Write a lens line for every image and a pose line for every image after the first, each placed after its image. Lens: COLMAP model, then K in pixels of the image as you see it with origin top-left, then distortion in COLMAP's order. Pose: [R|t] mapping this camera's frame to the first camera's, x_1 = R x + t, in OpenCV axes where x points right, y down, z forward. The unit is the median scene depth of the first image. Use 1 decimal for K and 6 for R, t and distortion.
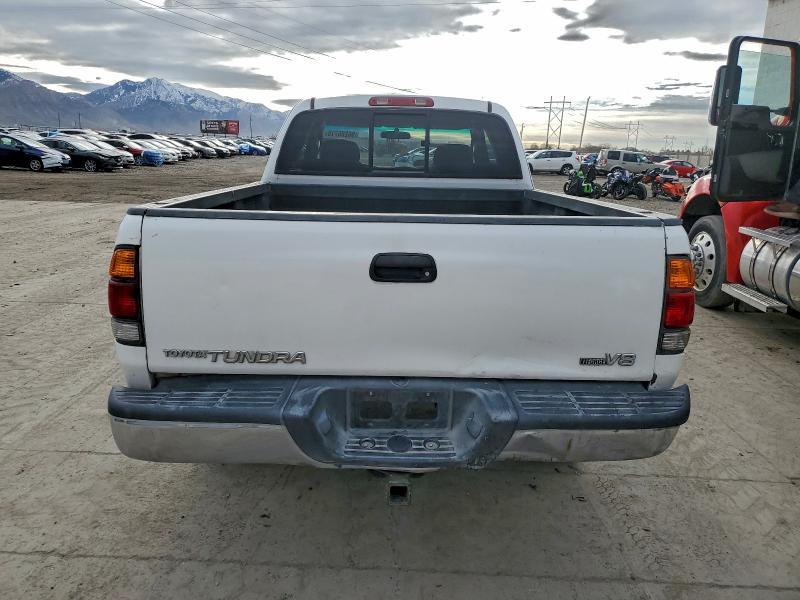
lens RADIAL K [[625.2, 0, 398.6], [0, 625.2, 289.7], [0, 0, 1]] dist [-0.005089, 0.037495]
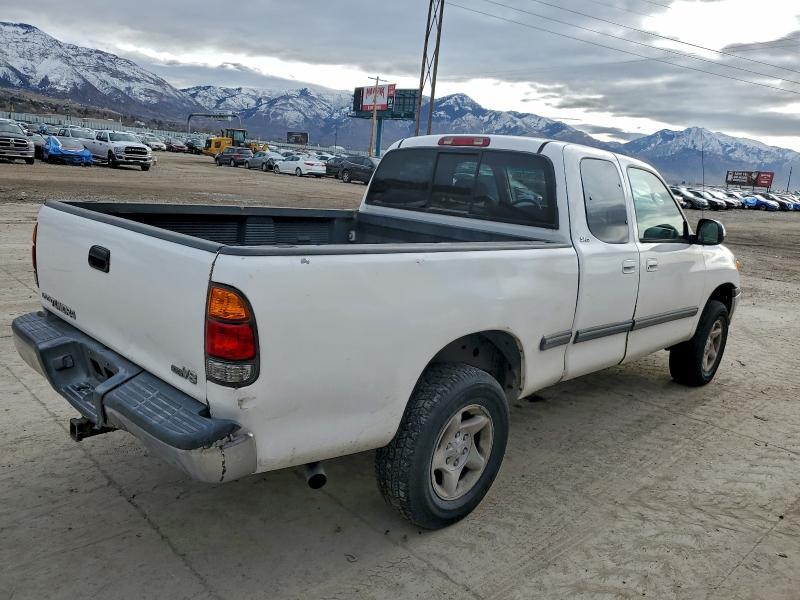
lens RADIAL K [[627.9, 0, 400.0], [0, 627.9, 300.0], [0, 0, 1]] dist [0.007752, 0.011082]
pose [[0.715240, 0.177393, -0.675990, 0.653970], [-0.216624, 0.975885, 0.026889, -0.058508], [0.664459, 0.127204, 0.736420, 0.224748]]
